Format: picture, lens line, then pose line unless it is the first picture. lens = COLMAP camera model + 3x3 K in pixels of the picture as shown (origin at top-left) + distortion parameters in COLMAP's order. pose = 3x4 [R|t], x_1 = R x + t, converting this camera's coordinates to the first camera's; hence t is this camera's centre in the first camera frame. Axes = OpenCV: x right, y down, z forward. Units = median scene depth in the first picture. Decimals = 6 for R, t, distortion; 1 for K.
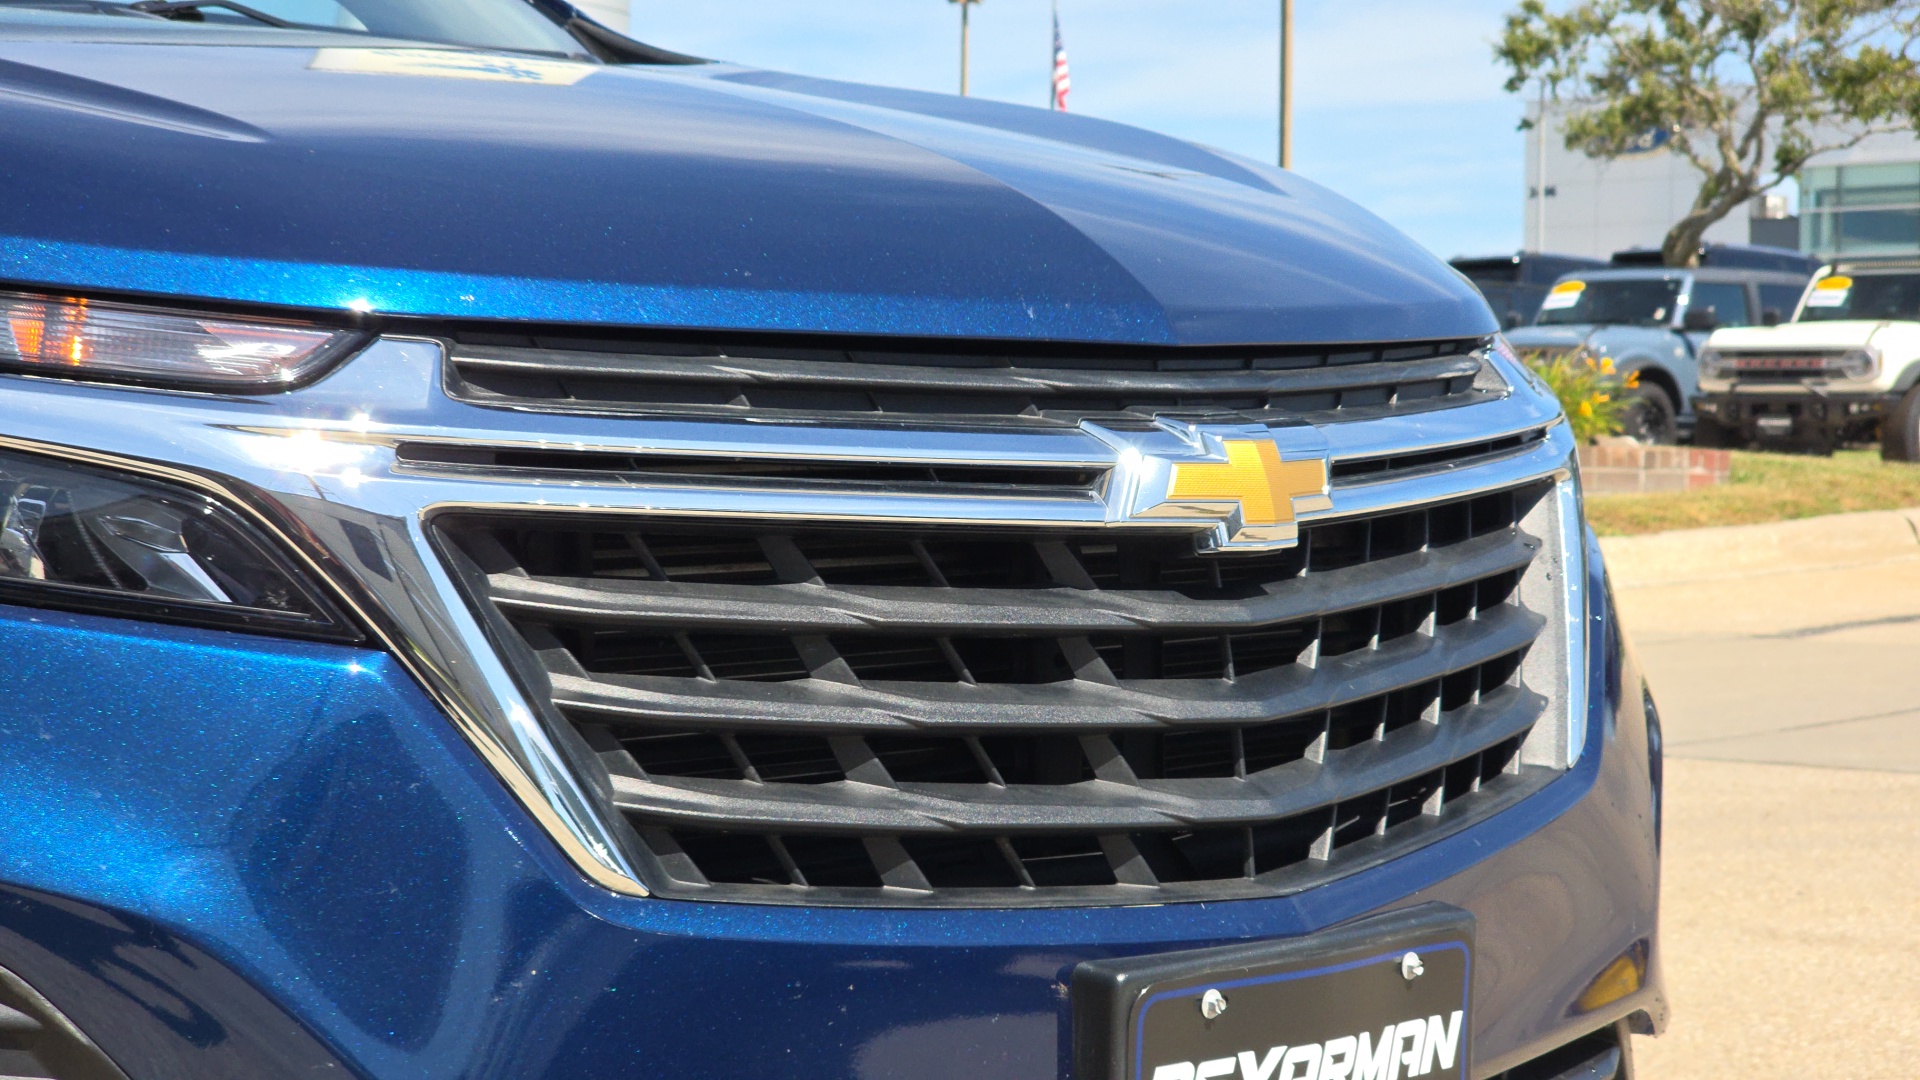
lens RADIAL K [[3727.8, 0, 960.0], [0, 3727.8, 540.0], [0, 0, 1]] dist [-0.356799, 3.290914]
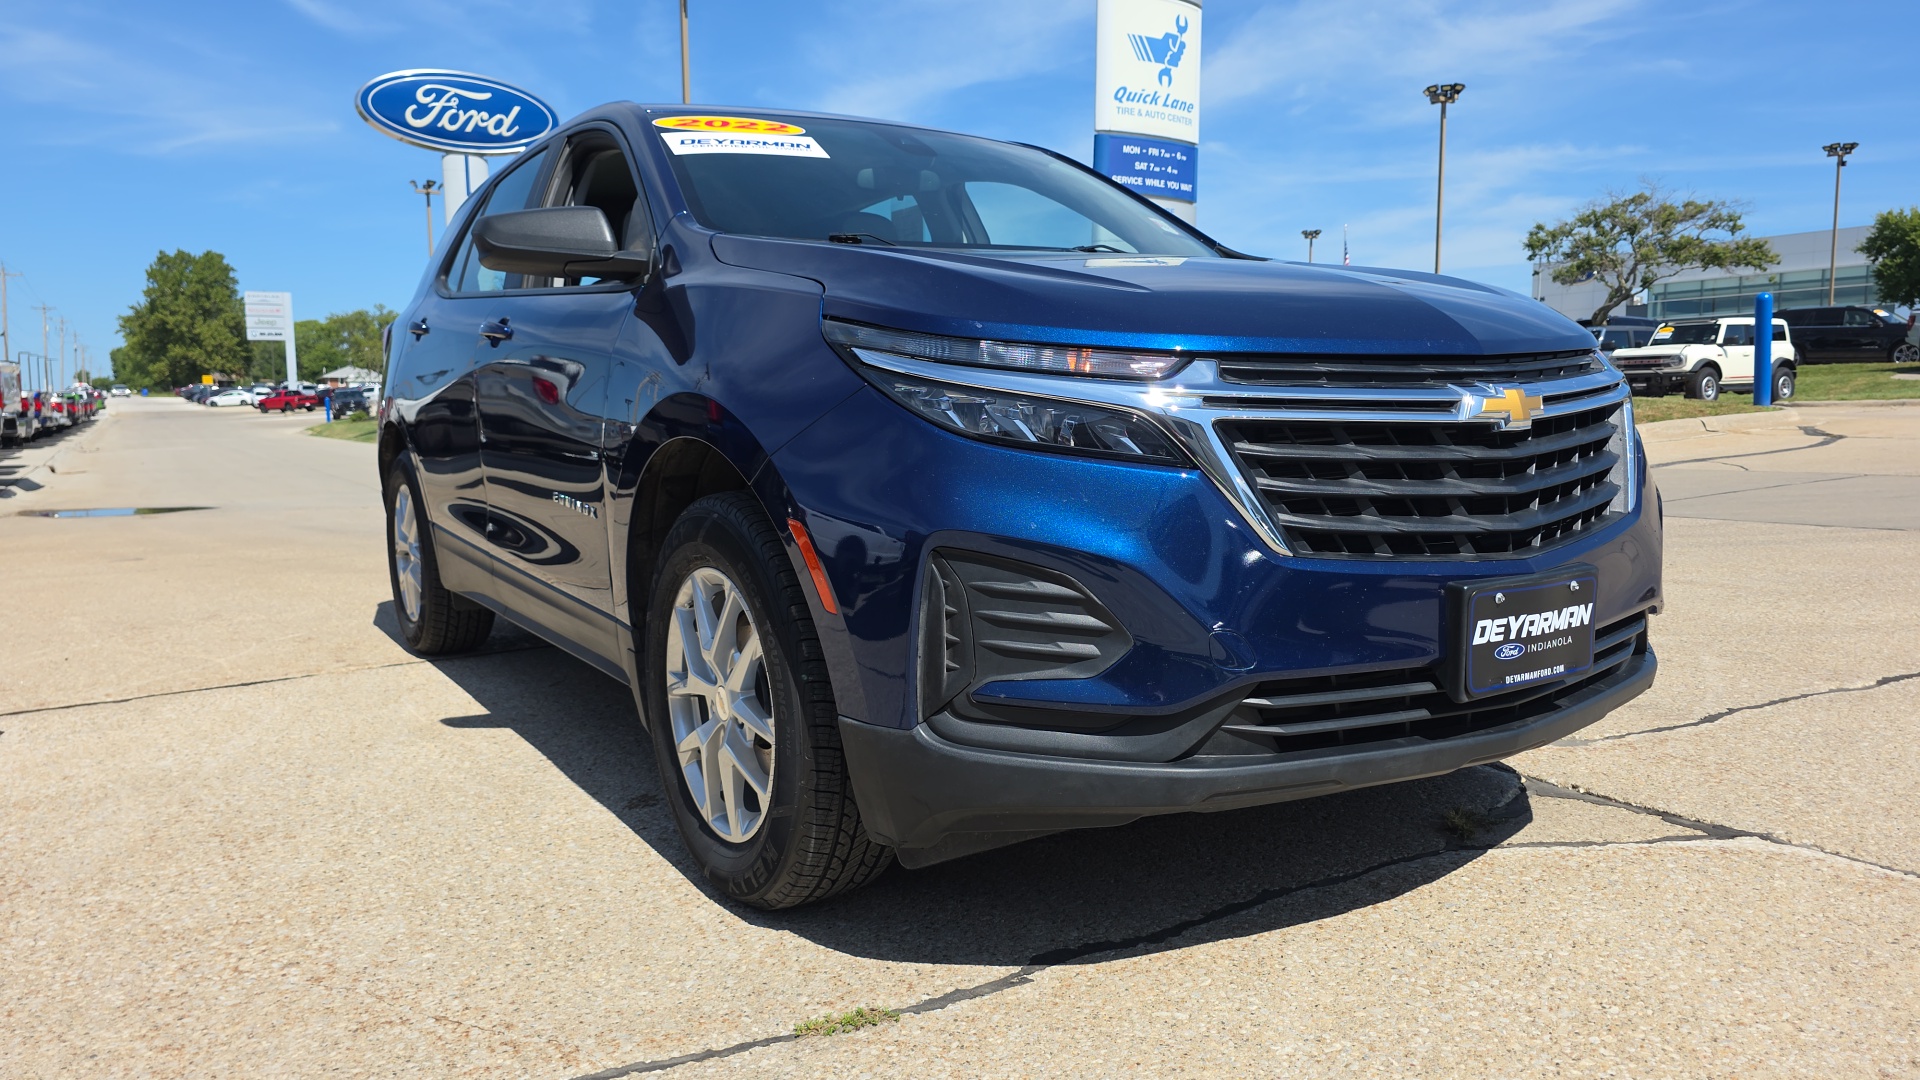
lens RADIAL K [[1284.5, 0, 975.9], [0, 1284.5, 539.4], [0, 0, 1]] dist [0.053314, -0.045240]
pose [[0.969630, 0.005756, -0.244509, -0.066179], [0.013289, 0.997006, 0.076172, 0.004730], [0.244216, -0.077108, 0.966650, -0.005650]]
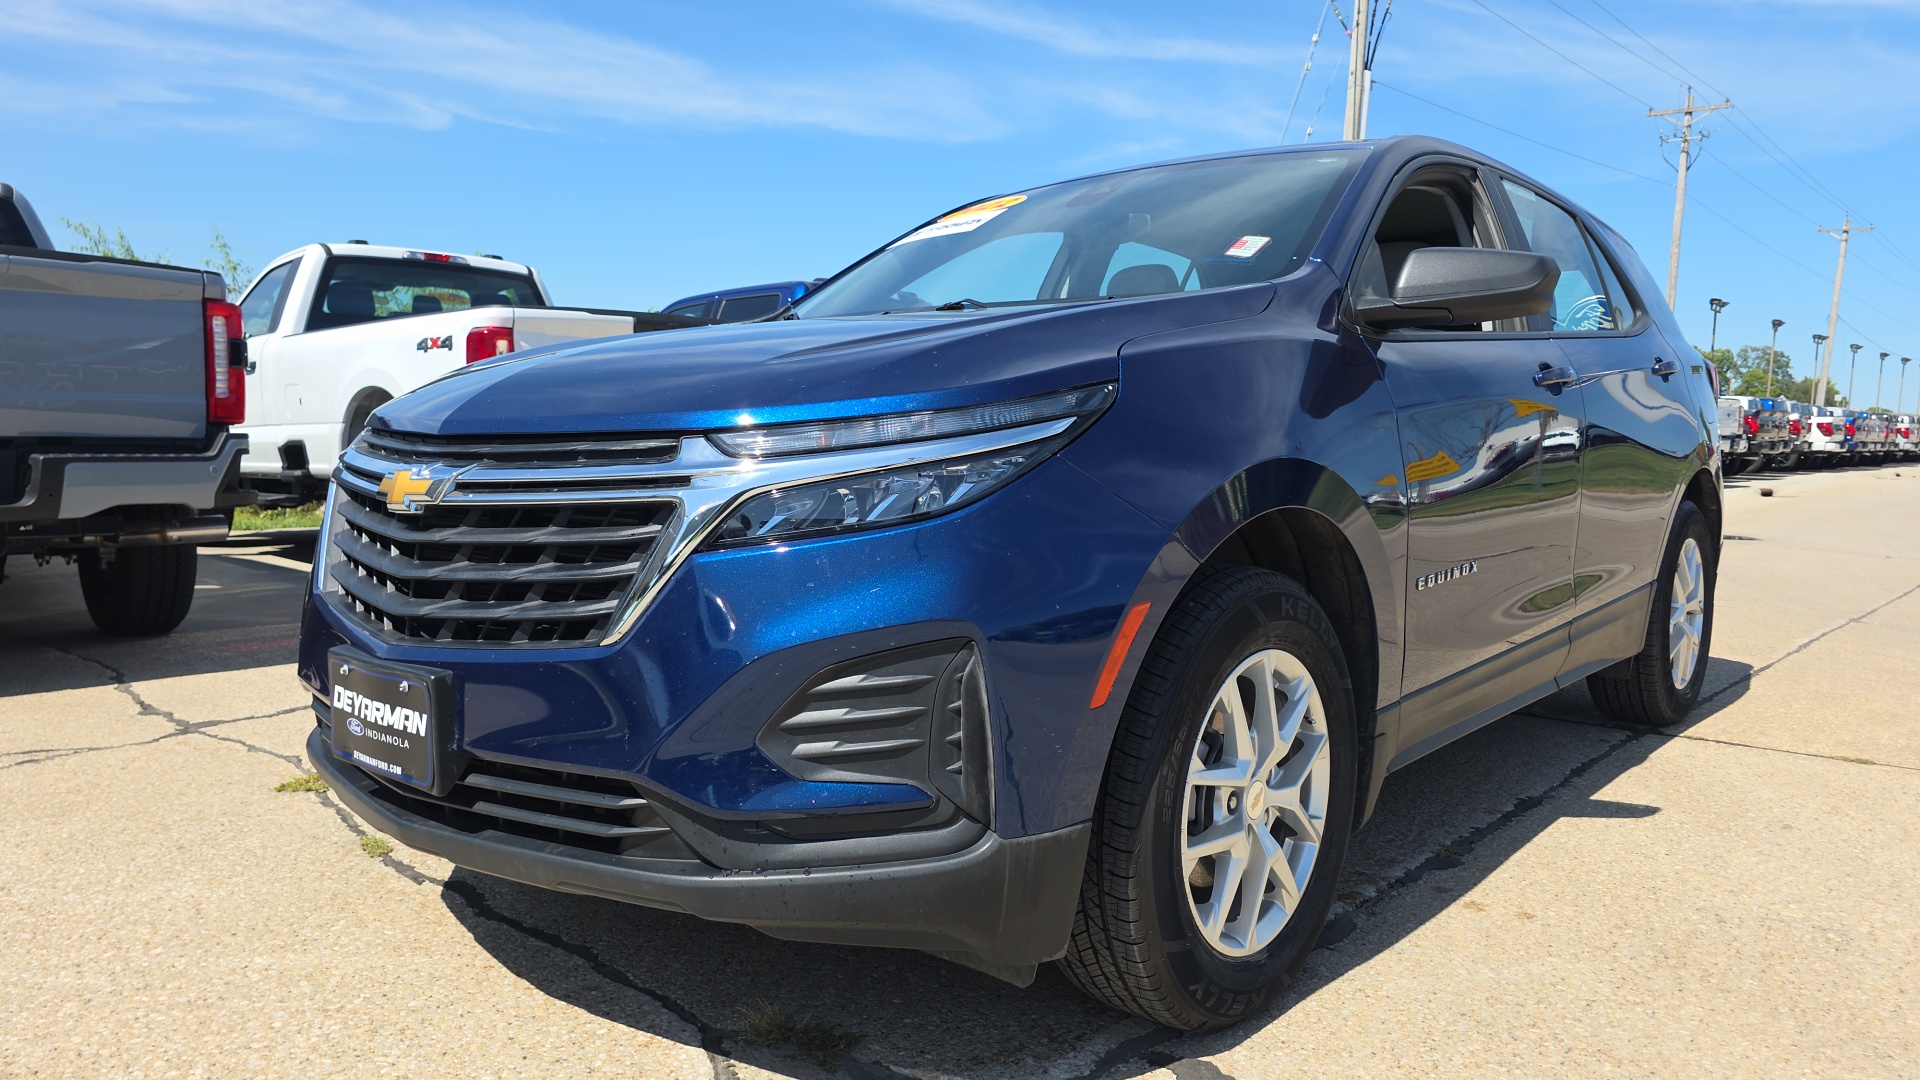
lens RADIAL K [[1284.5, 0, 975.9], [0, 1284.5, 539.4], [0, 0, 1]] dist [0.053314, -0.045240]
pose [[0.039454, 0.086878, -0.995437, 0.967735], [-0.049042, 0.995181, 0.084912, -0.072953], [0.998017, 0.045468, 0.043524, 1.309929]]
